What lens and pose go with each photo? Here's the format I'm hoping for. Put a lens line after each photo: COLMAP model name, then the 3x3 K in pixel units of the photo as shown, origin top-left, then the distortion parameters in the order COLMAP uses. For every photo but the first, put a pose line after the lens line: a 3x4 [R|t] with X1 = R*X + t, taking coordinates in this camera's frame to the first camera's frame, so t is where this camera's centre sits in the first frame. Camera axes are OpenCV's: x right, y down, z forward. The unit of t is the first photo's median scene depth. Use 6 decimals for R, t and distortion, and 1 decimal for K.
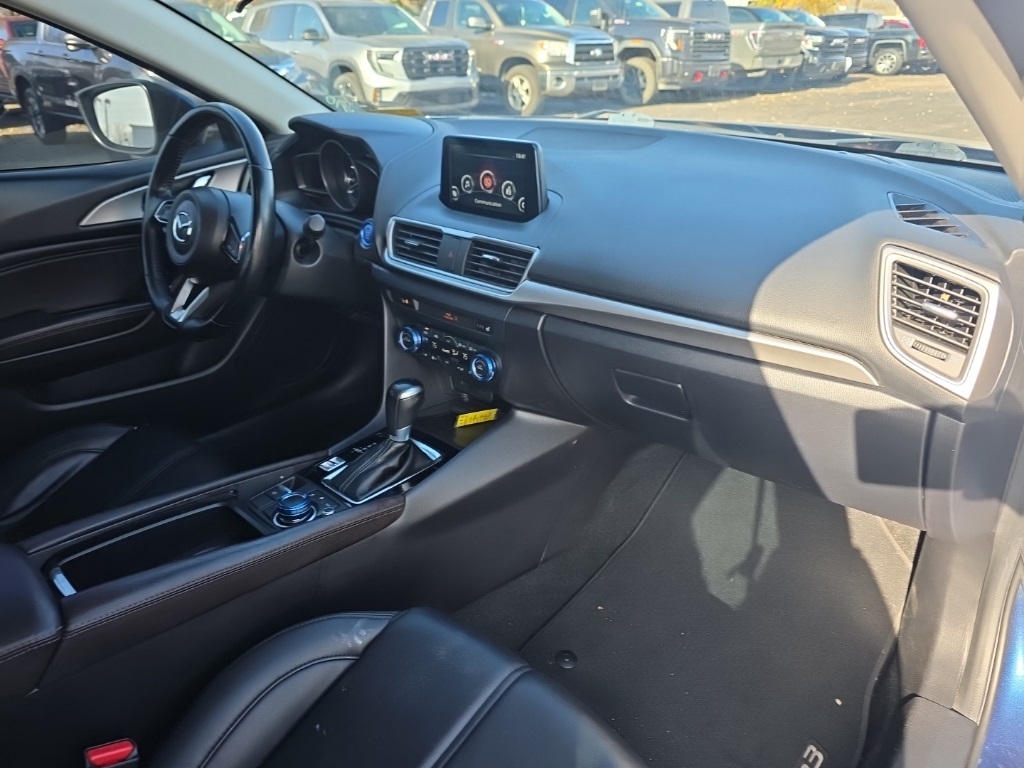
lens RADIAL K [[682.9, 0, 531.5], [0, 682.9, 386.1], [0, 0, 1]] dist [0.033119, -0.030632]
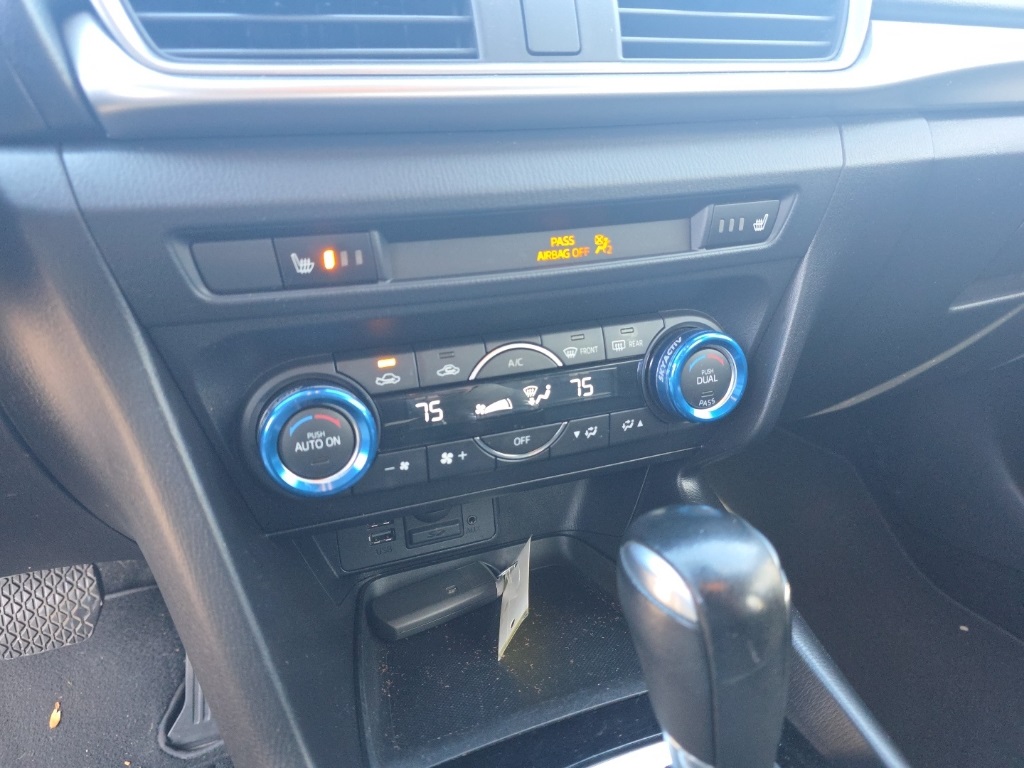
lens RADIAL K [[689.4, 0, 517.8], [0, 689.4, 382.4], [0, 0, 1]] dist [0.108517, -0.167123]
pose [[0.464463, -0.309881, 0.829607, -0.034731], [0.402045, 0.908464, 0.114247, -0.008803], [-0.789071, 0.280476, 0.546534, 0.083376]]
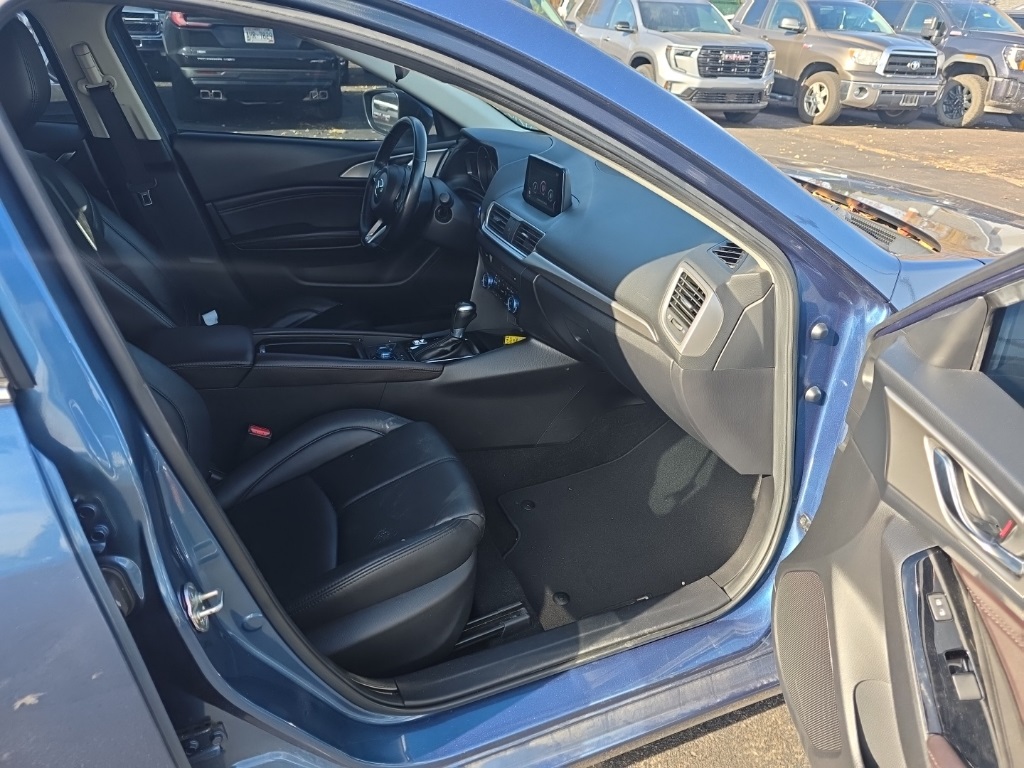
lens RADIAL K [[682.9, 0, 531.5], [0, 682.9, 386.1], [0, 0, 1]] dist [0.033119, -0.030632]
pose [[0.908441, 0.247434, -0.336913, 0.051229], [-0.241885, 0.968505, 0.059073, 0.005036], [0.340919, 0.027830, 0.939681, -0.043573]]
